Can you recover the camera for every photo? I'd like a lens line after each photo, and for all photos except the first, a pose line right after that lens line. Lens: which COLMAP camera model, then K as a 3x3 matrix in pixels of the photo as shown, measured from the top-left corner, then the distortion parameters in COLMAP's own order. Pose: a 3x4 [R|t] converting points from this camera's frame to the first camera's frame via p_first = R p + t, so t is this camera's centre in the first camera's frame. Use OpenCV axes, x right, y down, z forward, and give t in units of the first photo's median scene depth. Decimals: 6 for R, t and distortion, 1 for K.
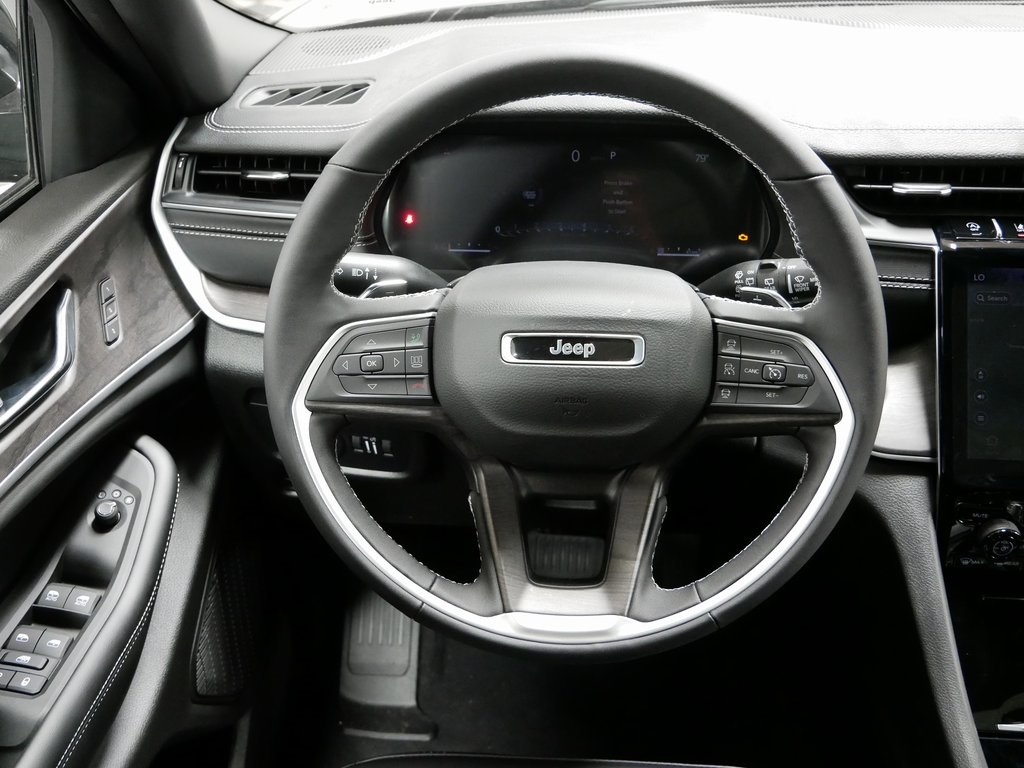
lens RADIAL K [[1166.3, 0, 512.0], [0, 1166.3, 384.0], [0, 0, 1]] dist [0.006131, 0.037107]
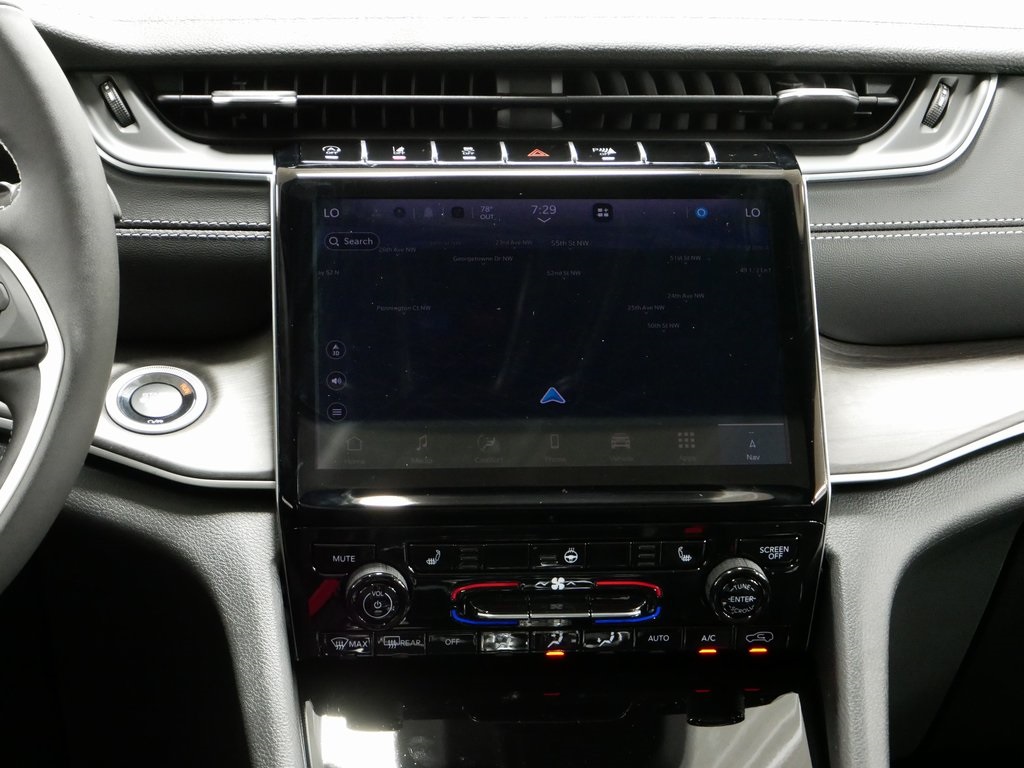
lens RADIAL K [[2425.2, 0, 512.0], [0, 2425.2, 384.0], [0, 0, 1]] dist [0.045913, -0.125647]
pose [[0.987934, -0.023216, 0.153127, 0.282968], [0.060256, 0.968421, -0.241929, 0.343357], [-0.142674, 0.248237, 0.958135, -0.323006]]
